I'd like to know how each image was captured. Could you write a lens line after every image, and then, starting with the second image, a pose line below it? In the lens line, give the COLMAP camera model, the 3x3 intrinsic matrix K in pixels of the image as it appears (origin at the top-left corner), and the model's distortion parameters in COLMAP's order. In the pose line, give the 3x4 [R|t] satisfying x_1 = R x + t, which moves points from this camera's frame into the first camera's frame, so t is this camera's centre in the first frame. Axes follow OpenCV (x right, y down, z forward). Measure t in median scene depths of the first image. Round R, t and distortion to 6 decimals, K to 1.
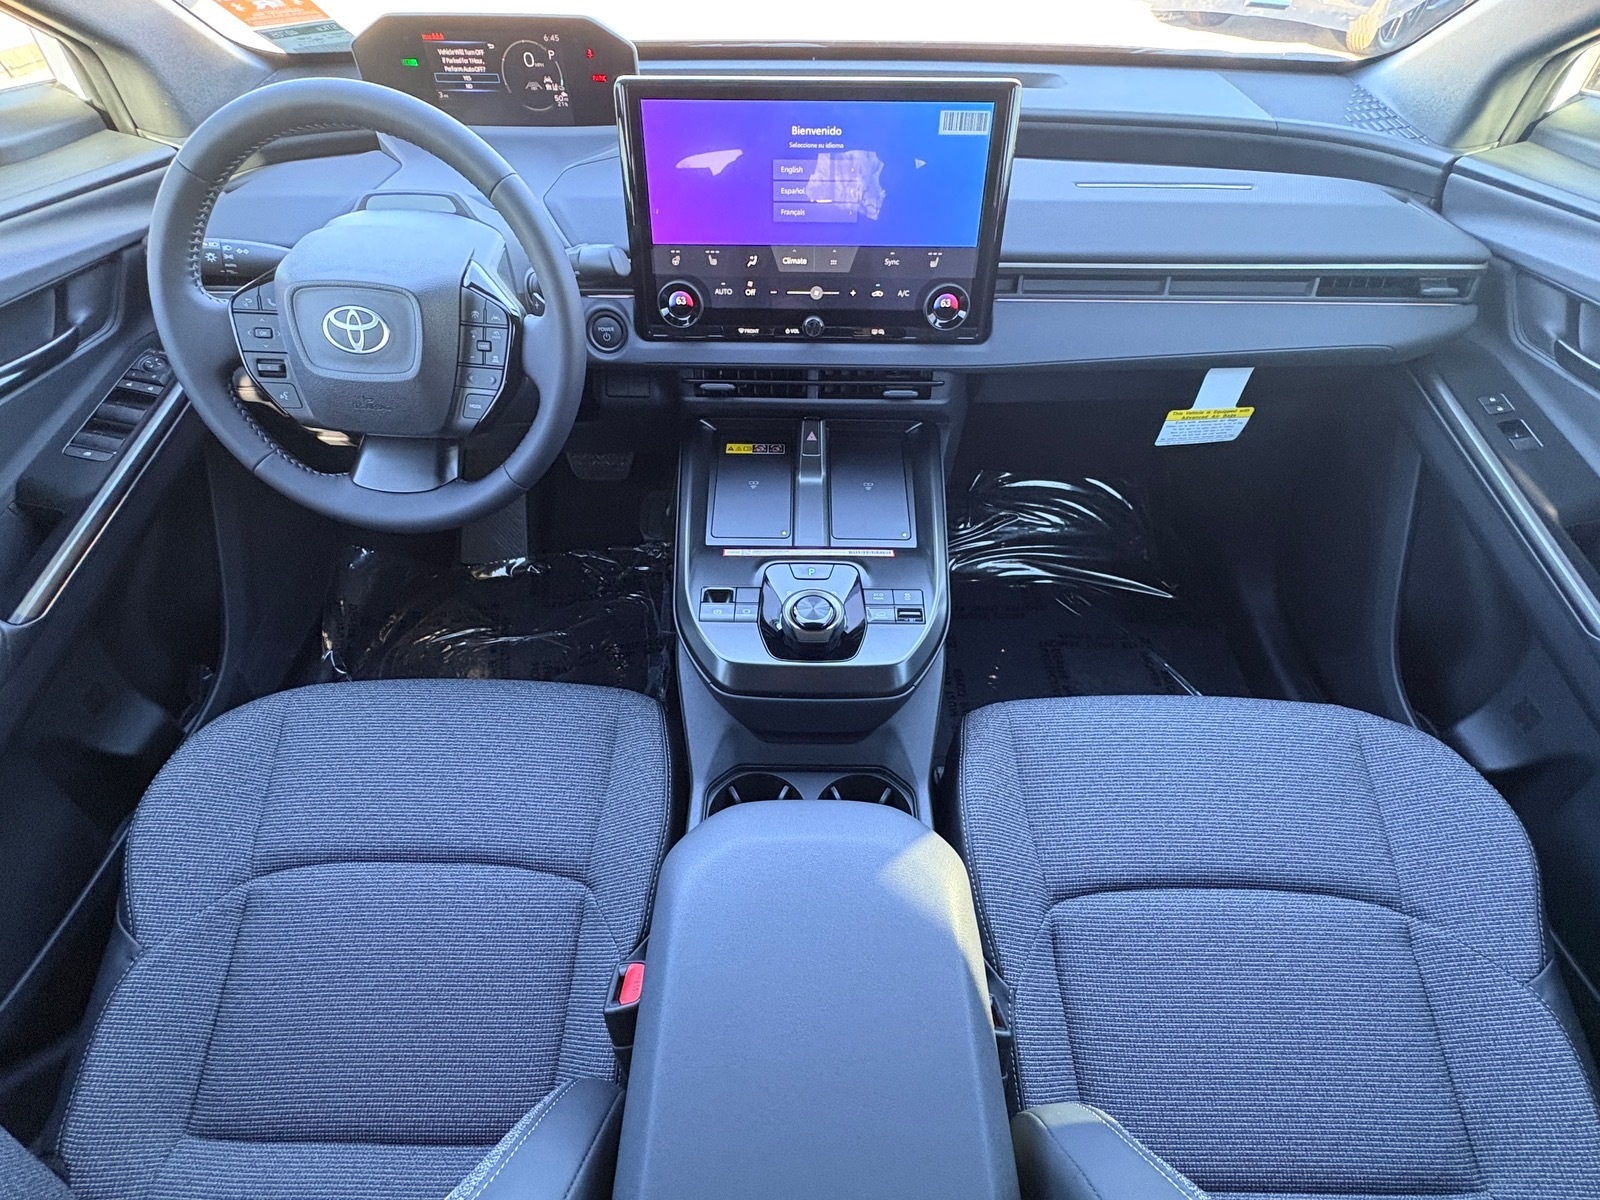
lens RADIAL K [[790.1, 0, 800.9], [0, 790.1, 594.7], [0, 0, 1]] dist [0.005181, -0.002507]
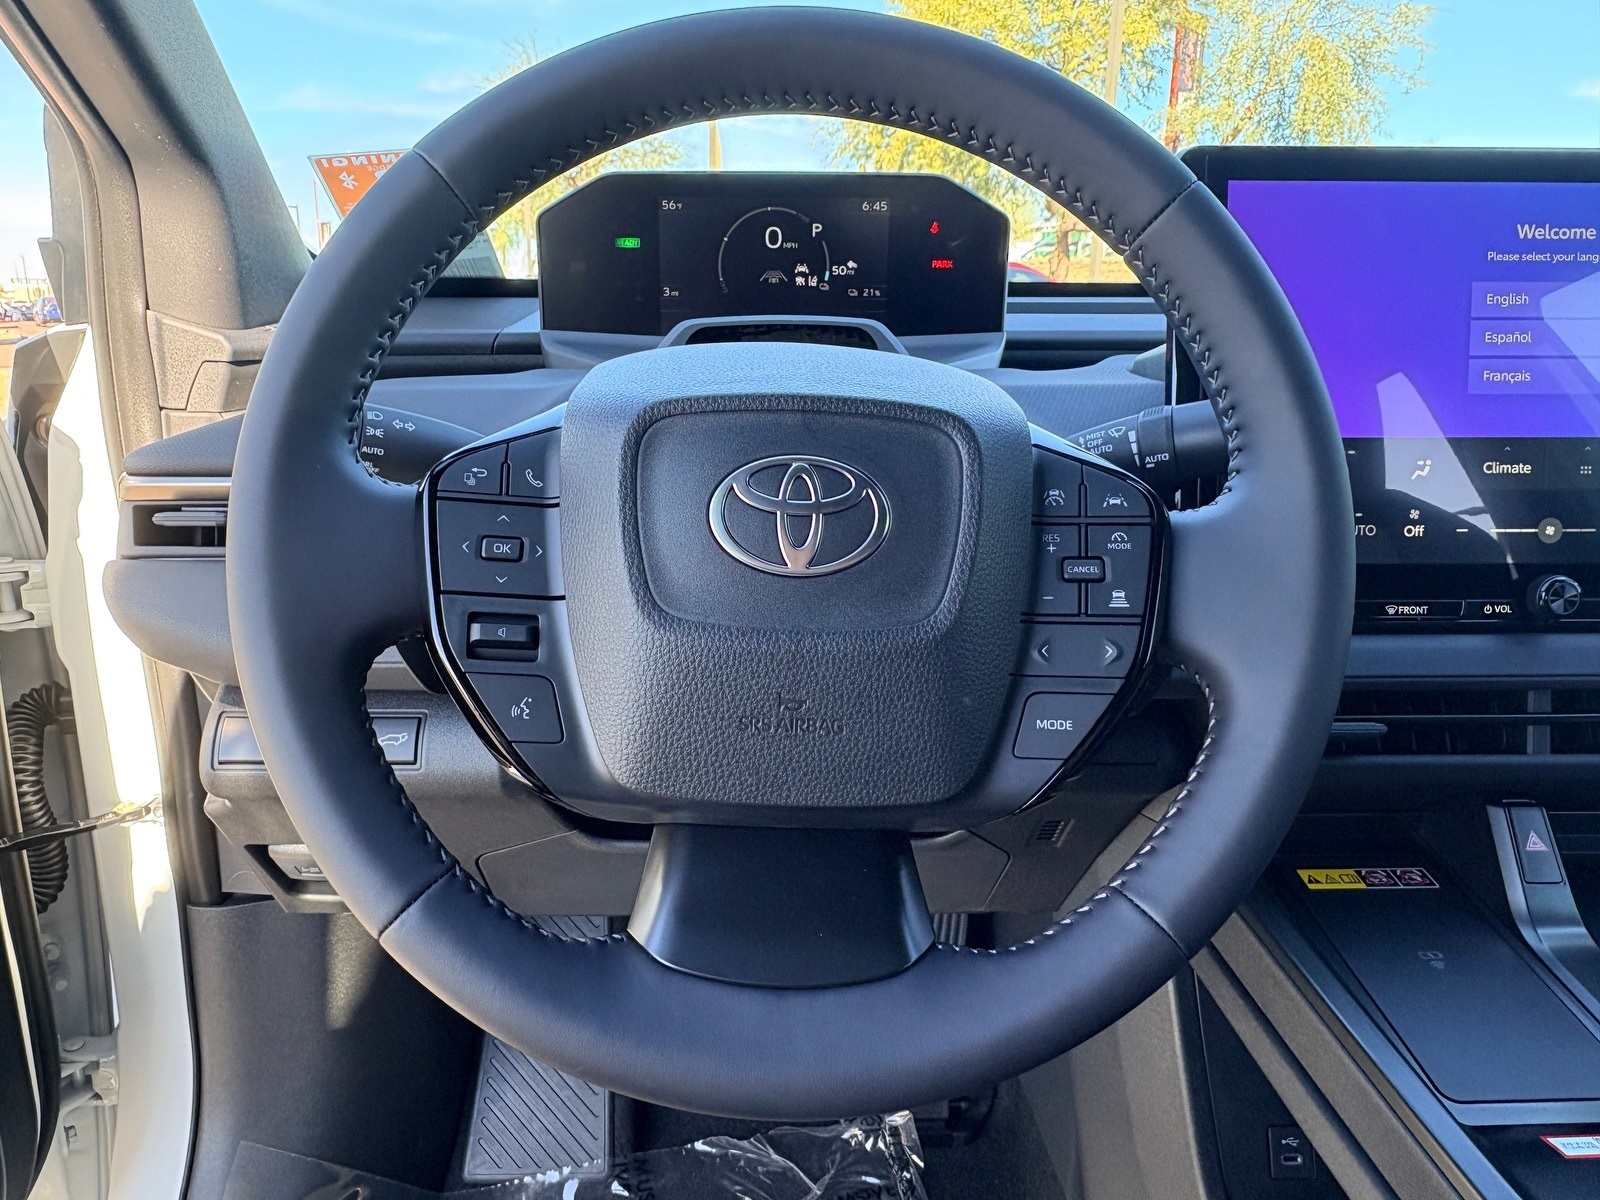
lens RADIAL K [[1071.8, 0, 760.7], [0, 1071.8, 610.6], [0, 0, 1]] dist [-0.006115, 0.003220]
pose [[0.998829, -0.013900, 0.046339, -0.480401], [0.034324, 0.878623, -0.476281, -0.047408], [-0.034094, 0.477314, 0.878071, 0.466054]]
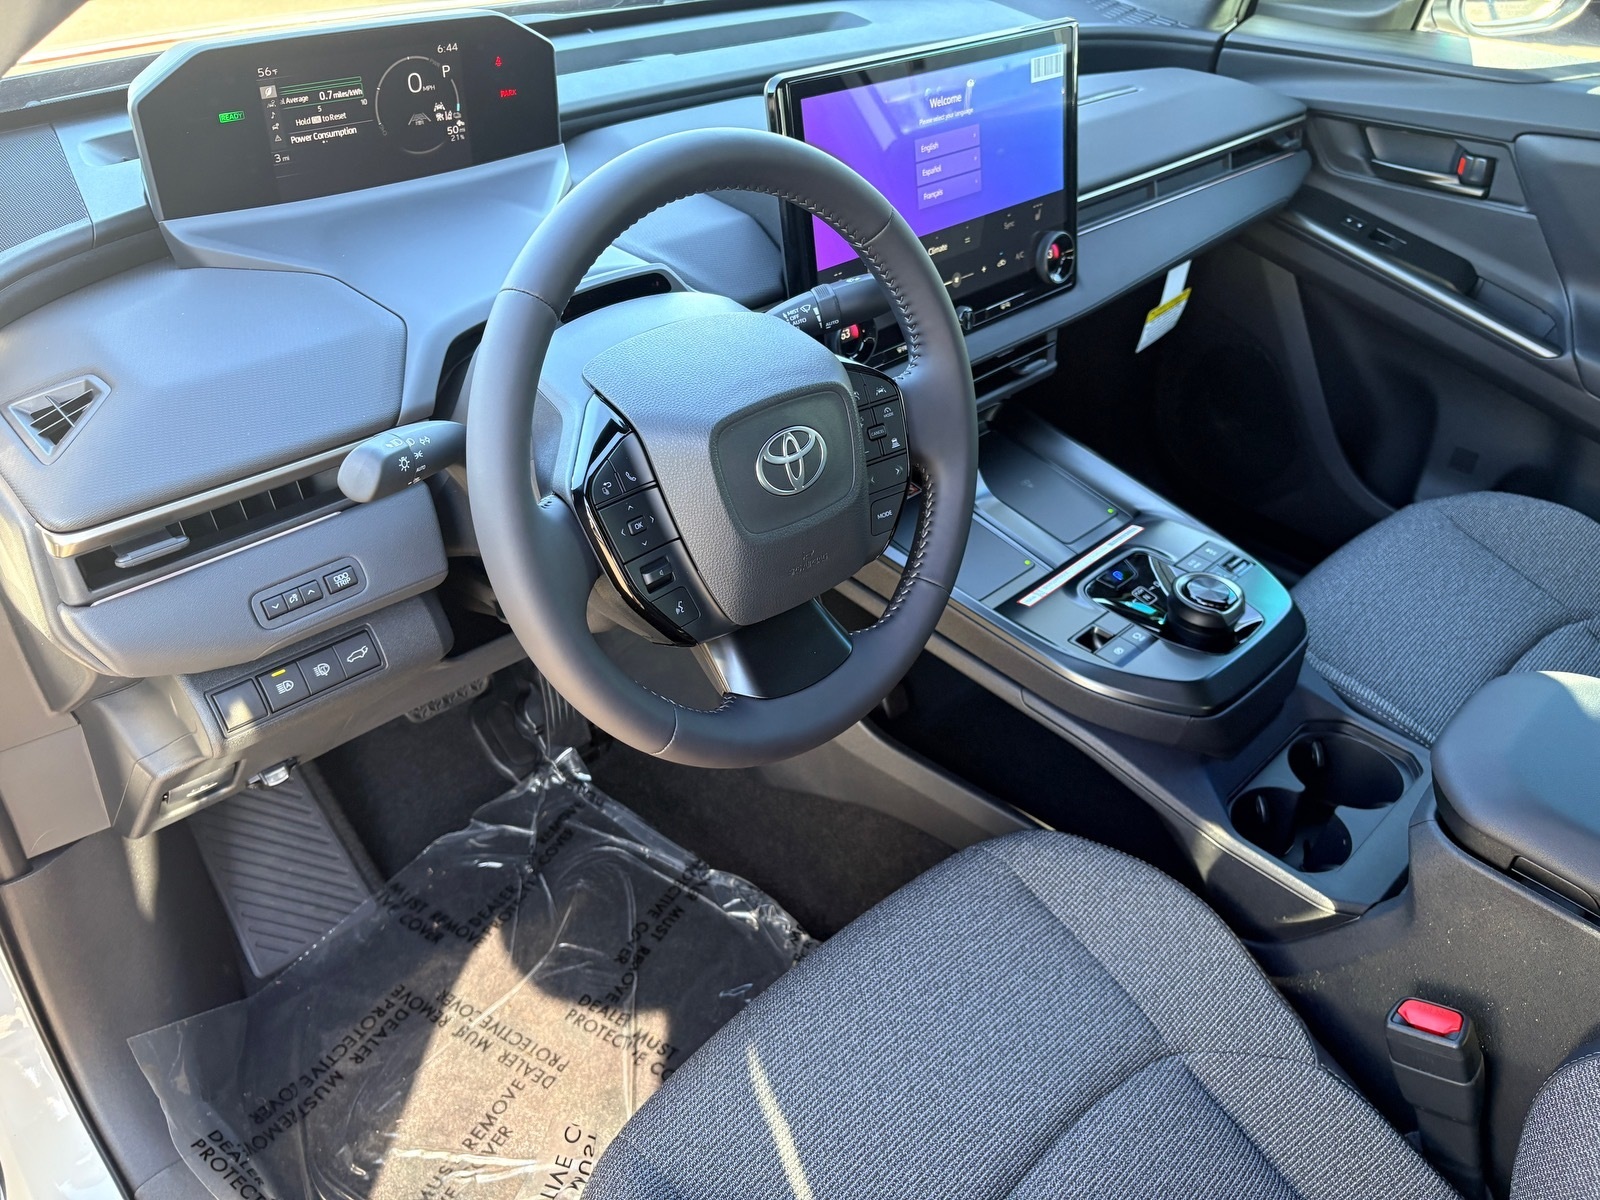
lens RADIAL K [[1232.7, 0, 796.9], [0, 1232.7, 600.3], [0, 0, 1]] dist [0.036716, -0.043518]
pose [[0.694843, -0.399522, 0.597977, -0.992914], [0.473175, 0.880139, 0.038217, -0.212071], [-0.541571, 0.256393, 0.800602, 0.136902]]
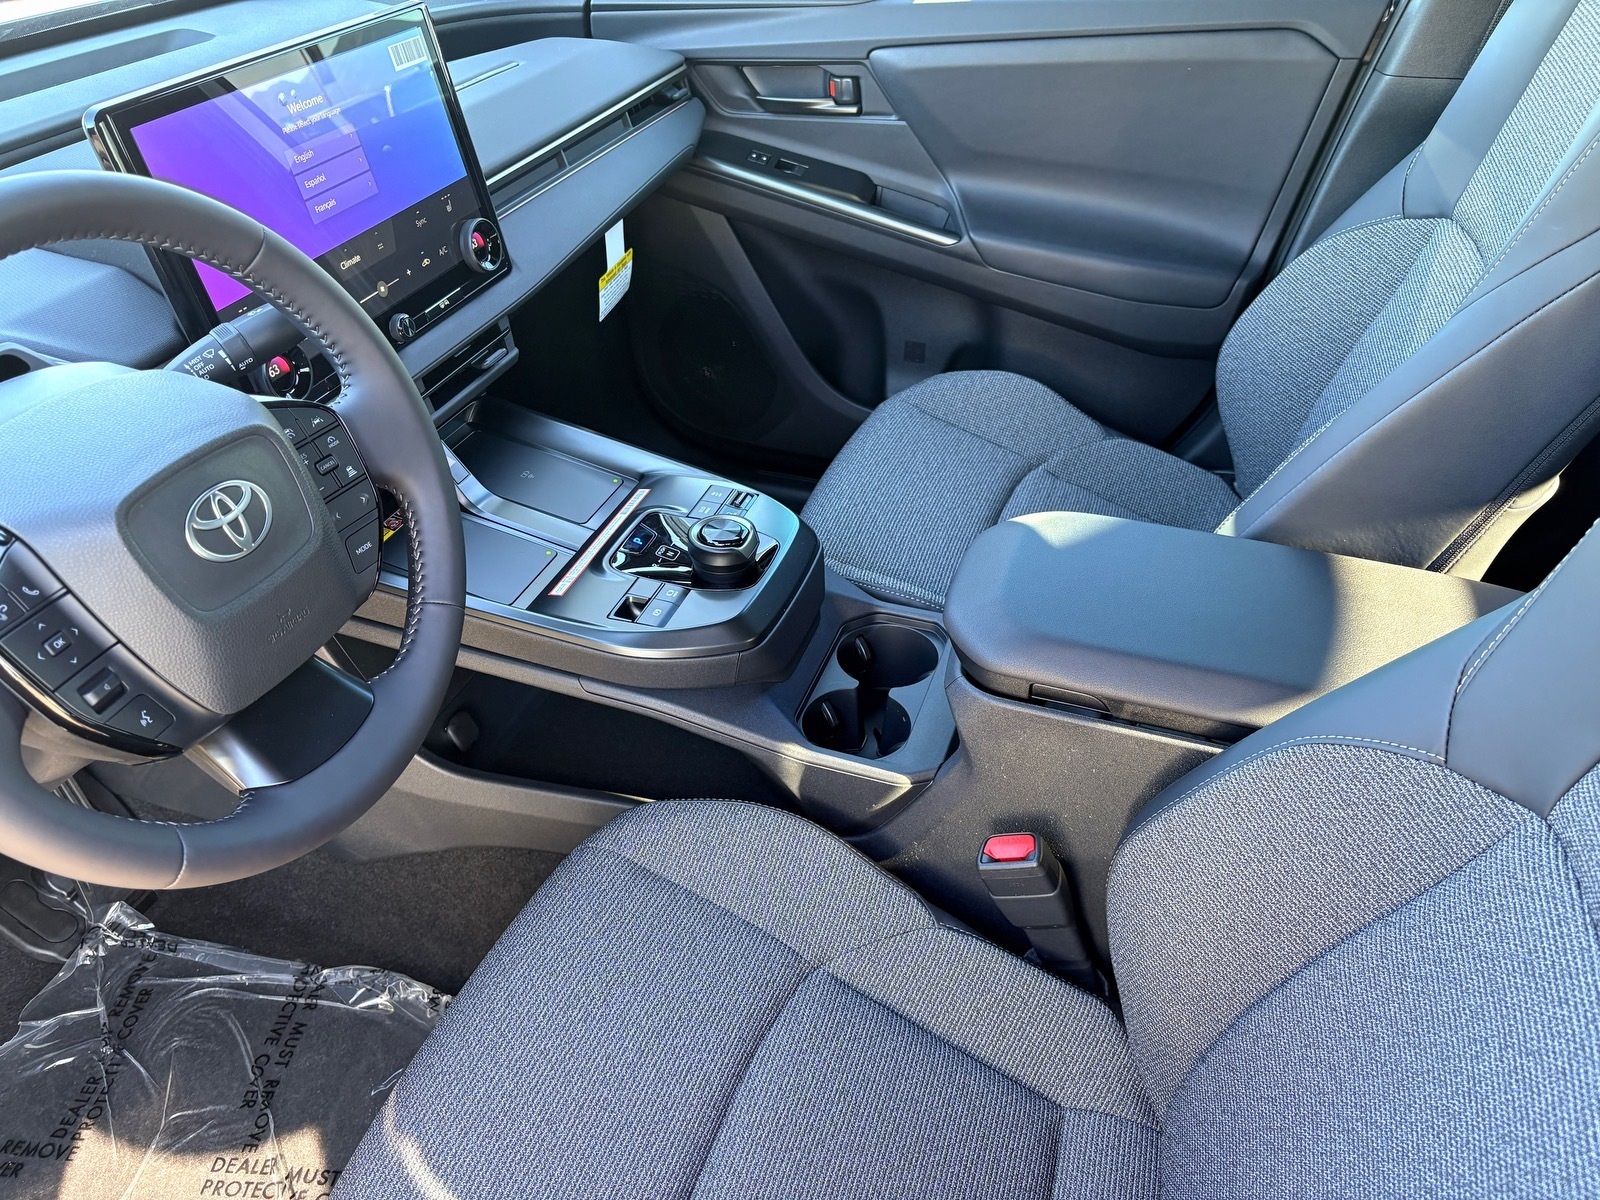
lens RADIAL K [[1232.7, 0, 786.8], [0, 1232.7, 601.3], [0, 0, 1]] dist [0.036716, -0.043518]
pose [[0.322721, -0.561203, 0.762170, -0.950539], [0.670902, 0.703646, 0.234035, -0.179214], [-0.667639, 0.435814, 0.603594, 0.122192]]
